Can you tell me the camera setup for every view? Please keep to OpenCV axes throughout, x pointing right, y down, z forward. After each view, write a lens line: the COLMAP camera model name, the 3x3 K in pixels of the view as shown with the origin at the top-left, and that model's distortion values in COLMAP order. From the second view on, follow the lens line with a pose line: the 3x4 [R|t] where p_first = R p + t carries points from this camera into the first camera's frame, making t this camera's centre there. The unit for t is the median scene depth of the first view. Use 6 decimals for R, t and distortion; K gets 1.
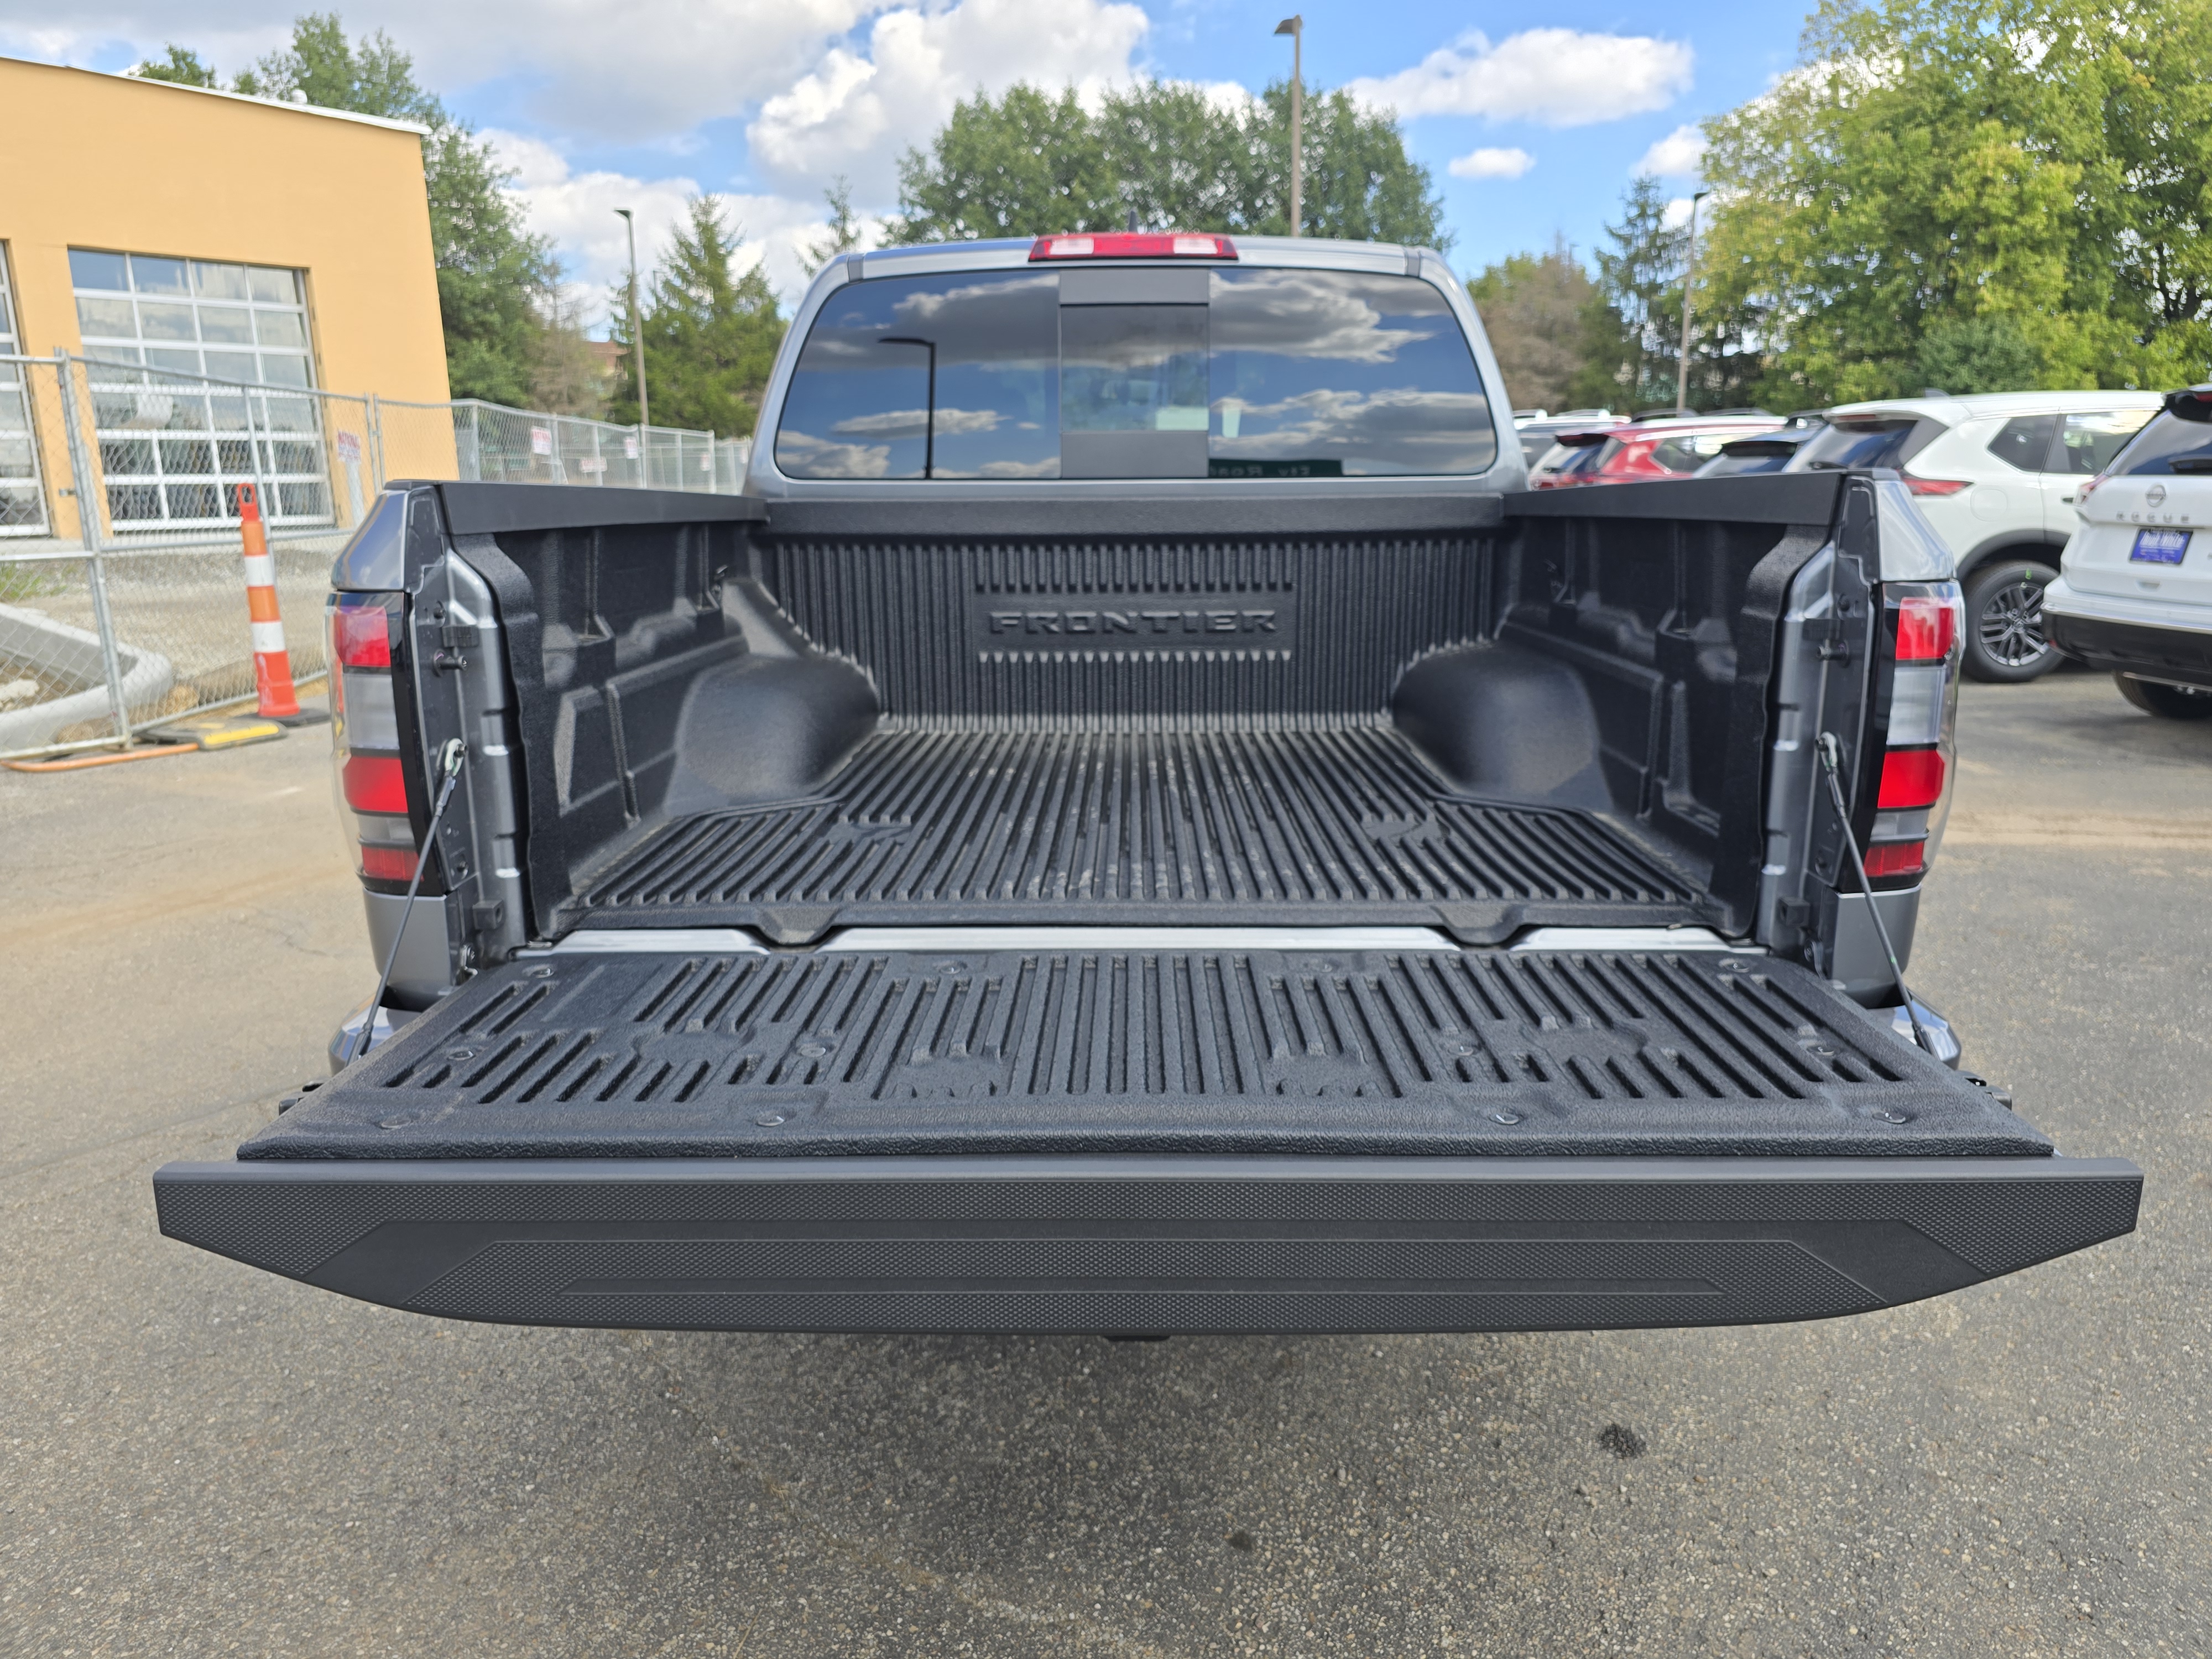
lens RADIAL K [[1504.7, 0, 1098.3], [0, 1504.7, 823.6], [0, 0, 1]] dist [0.008655, -0.017347]
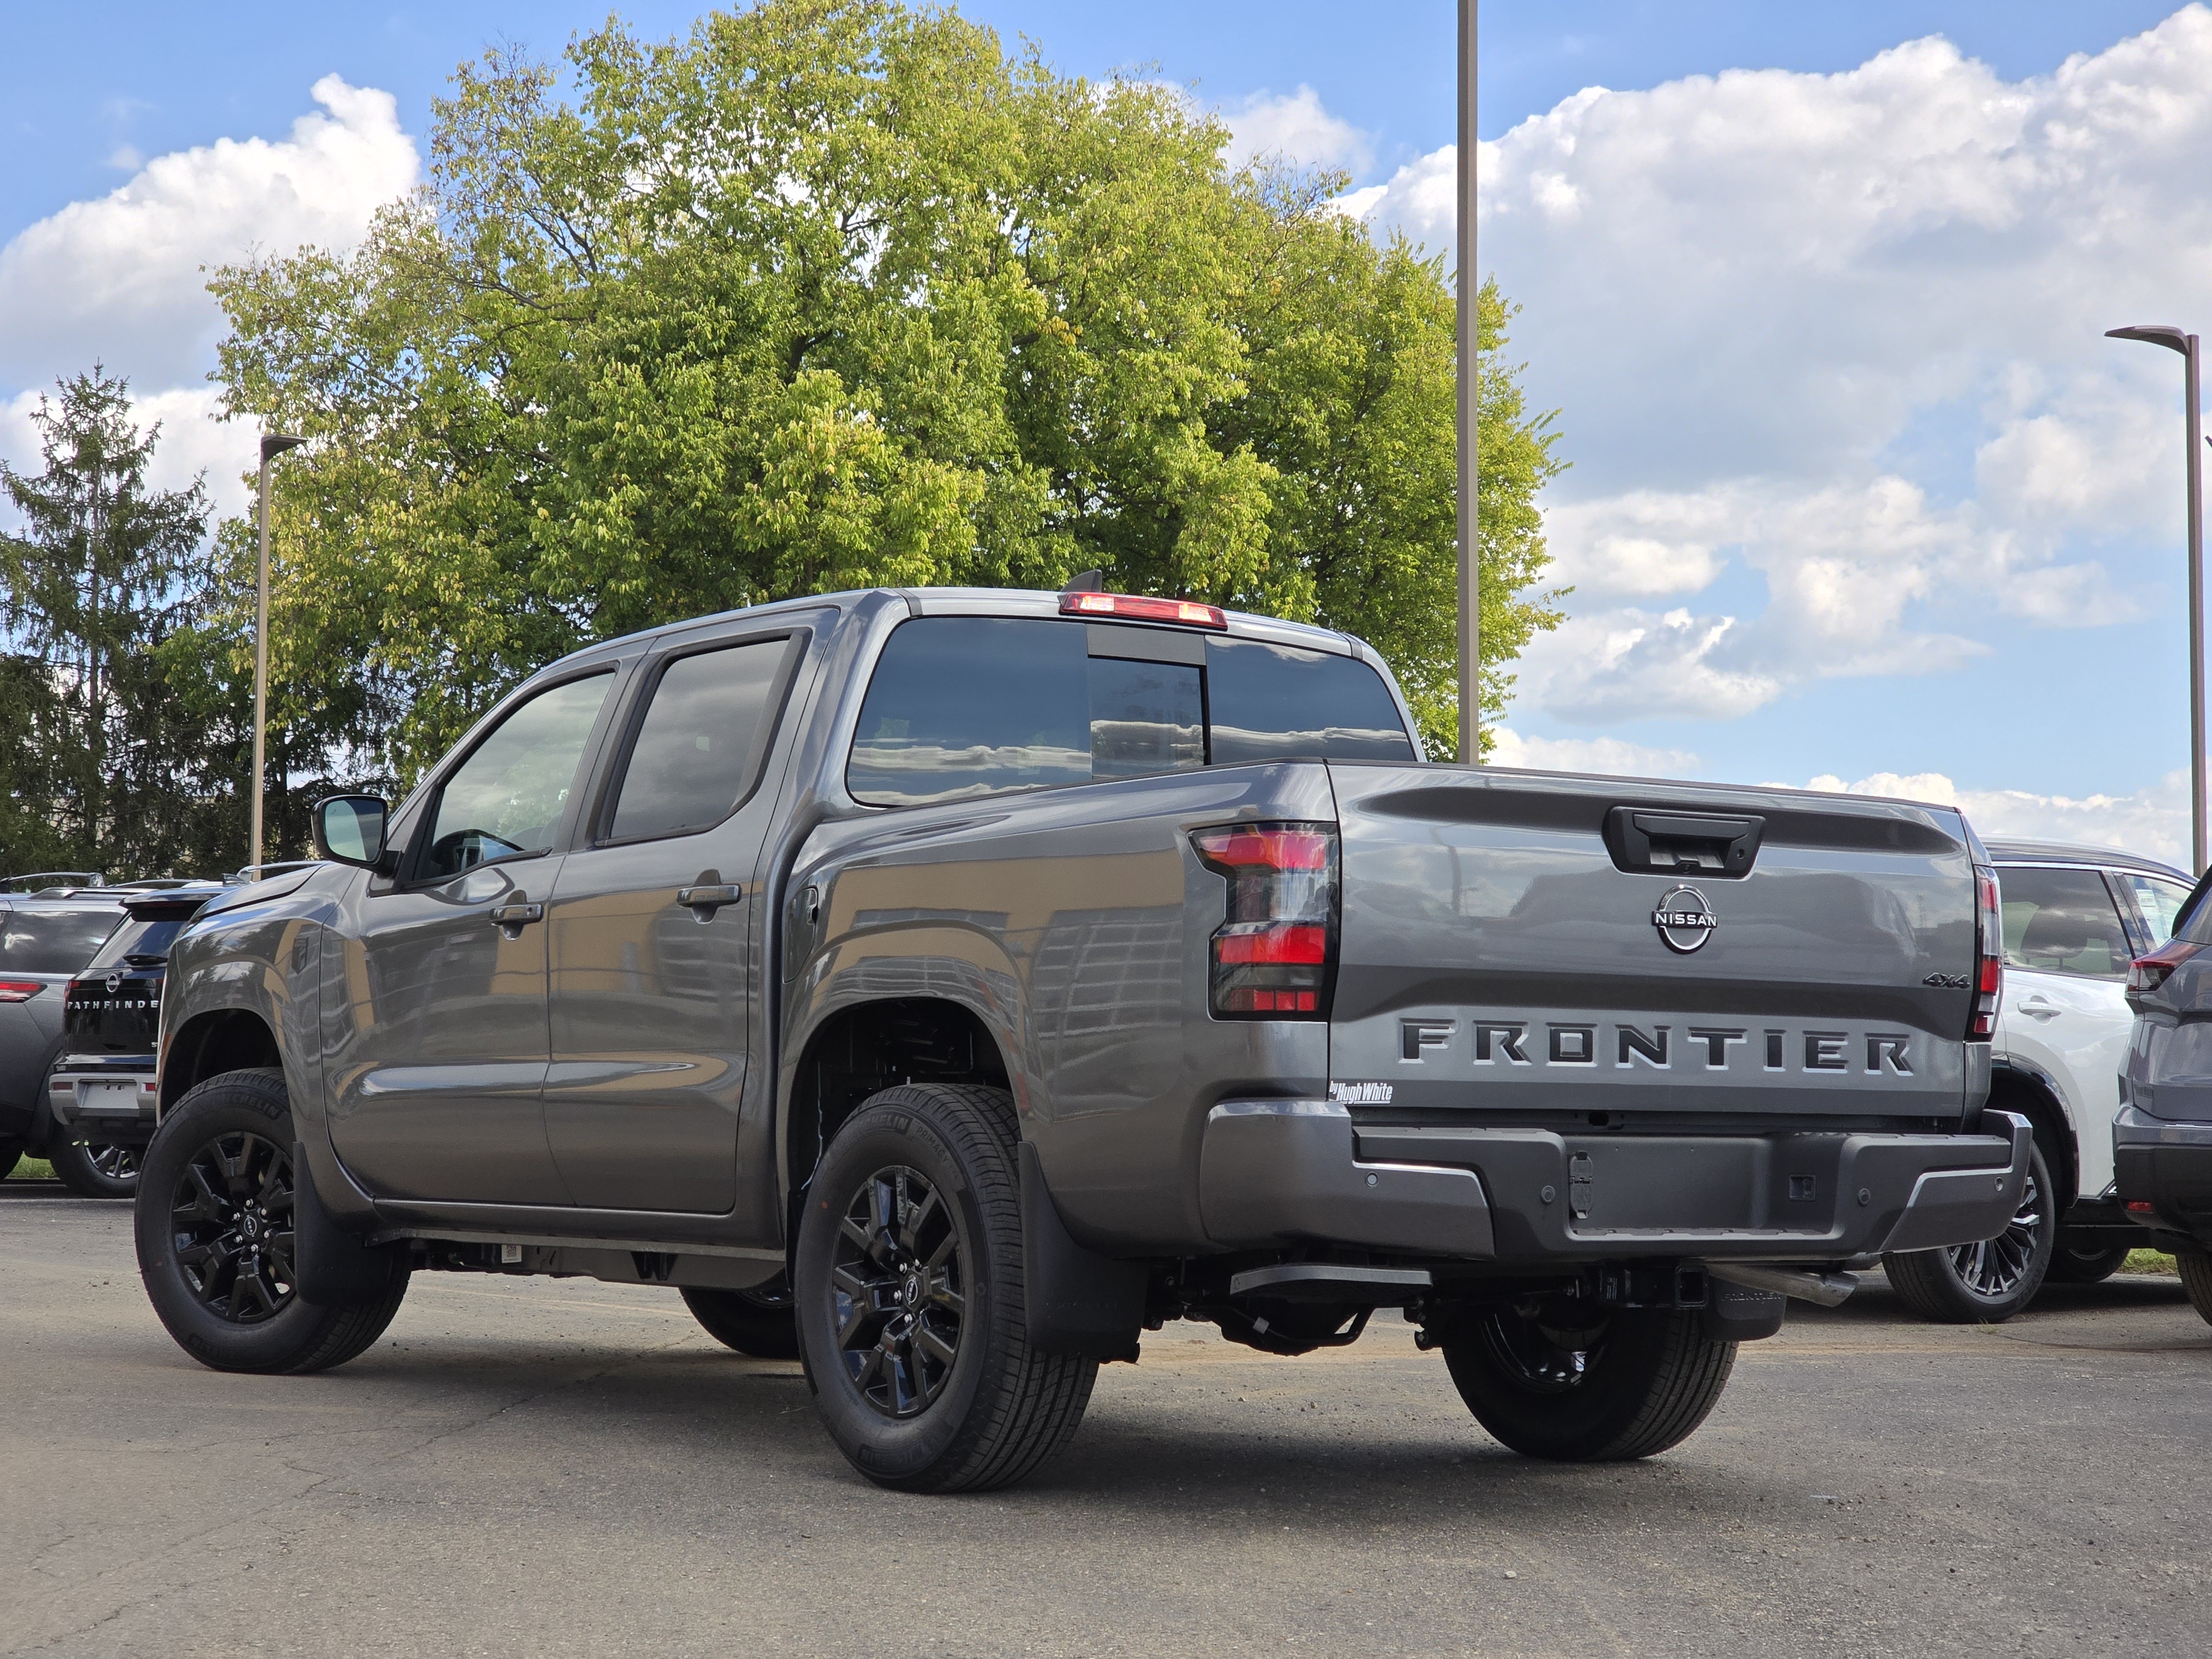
lens RADIAL K [[4214.8, 0, 1109.4], [0, 4214.8, 833.3], [0, 0, 1]] dist [0.013748, 0.000000]
pose [[0.810589, 0.060315, 0.582502, -0.132662], [0.107149, 0.962616, -0.248778, 0.038585], [-0.575730, 0.264071, 0.773823, -0.094864]]
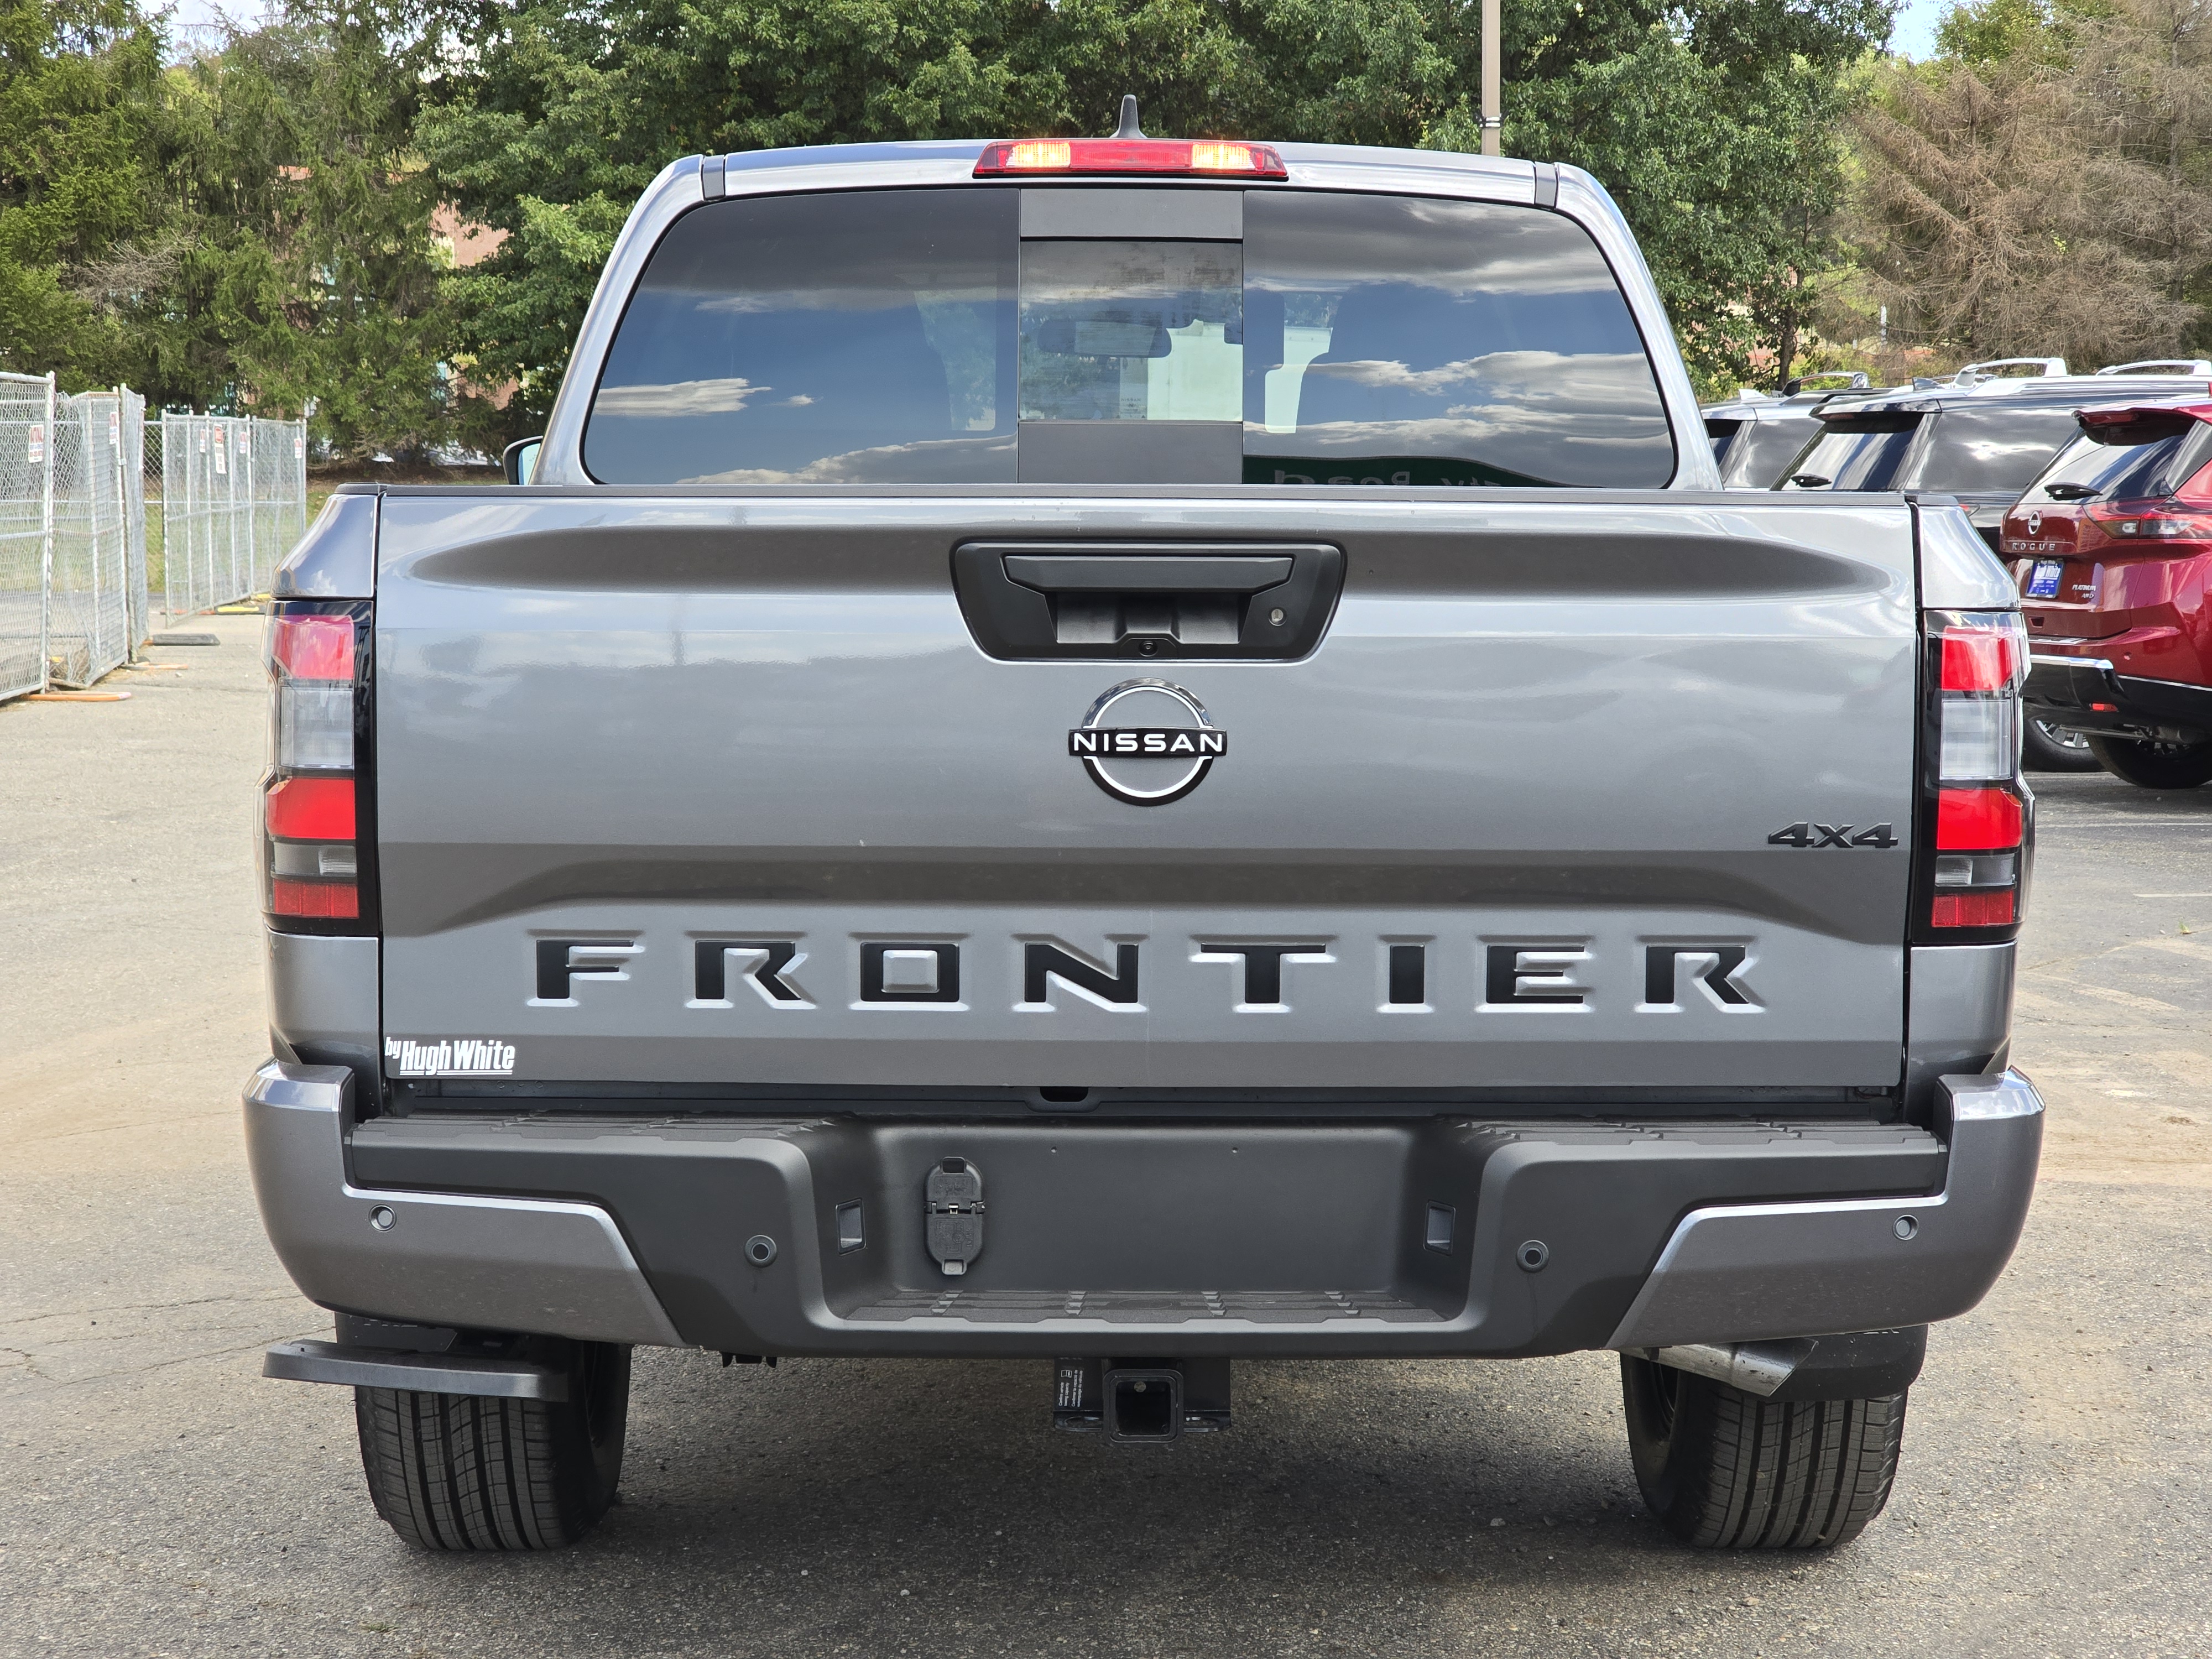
lens RADIAL K [[4214.8, 0, 1104.3], [0, 4214.8, 823.2], [0, 0, 1]] dist [0.013748, 0.000000]
pose [[0.999548, 0.011253, 0.027885, -0.002976], [-0.006996, 0.988917, -0.148305, 0.014884], [-0.029245, 0.148043, 0.988548, -0.063948]]
